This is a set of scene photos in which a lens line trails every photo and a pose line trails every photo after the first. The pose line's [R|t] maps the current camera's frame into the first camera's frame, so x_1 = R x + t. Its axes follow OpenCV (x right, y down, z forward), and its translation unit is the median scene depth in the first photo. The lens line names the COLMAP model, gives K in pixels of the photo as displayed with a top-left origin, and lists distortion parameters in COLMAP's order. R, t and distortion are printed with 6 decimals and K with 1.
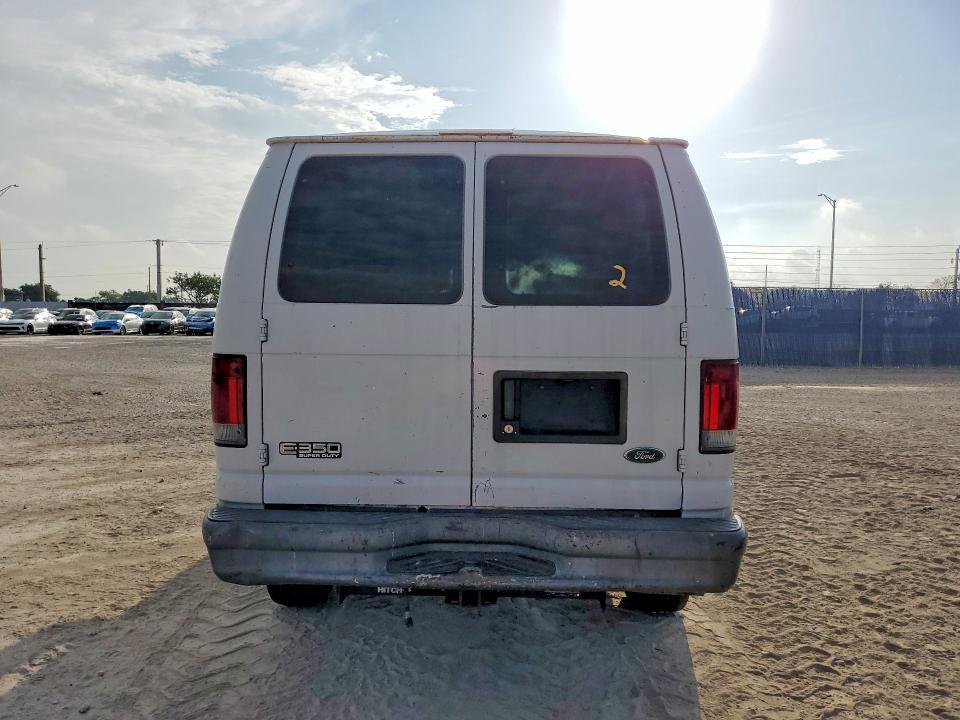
lens RADIAL K [[753.1, 0, 480.0], [0, 753.1, 360.0], [0, 0, 1]] dist [0.007914, 0.007177]
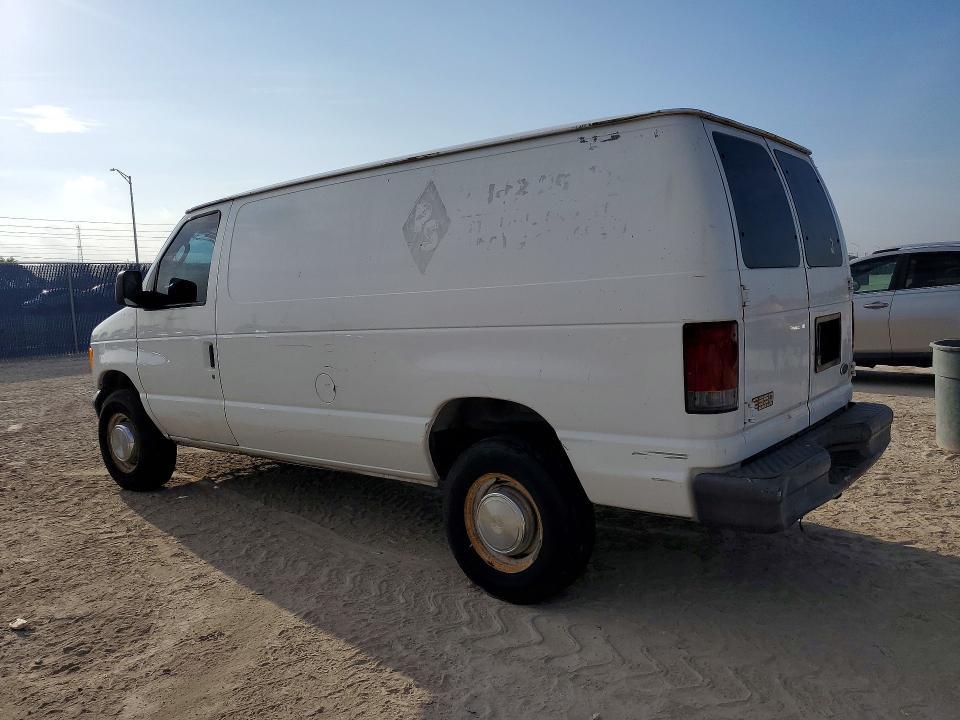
lens RADIAL K [[753.1, 0, 480.0], [0, 753.1, 360.0], [0, 0, 1]] dist [0.007914, 0.007177]
pose [[0.613320, -0.113831, 0.781589, -0.989262], [0.089808, 0.993193, 0.074176, -0.045334], [-0.784712, 0.024699, 0.619368, 0.474745]]
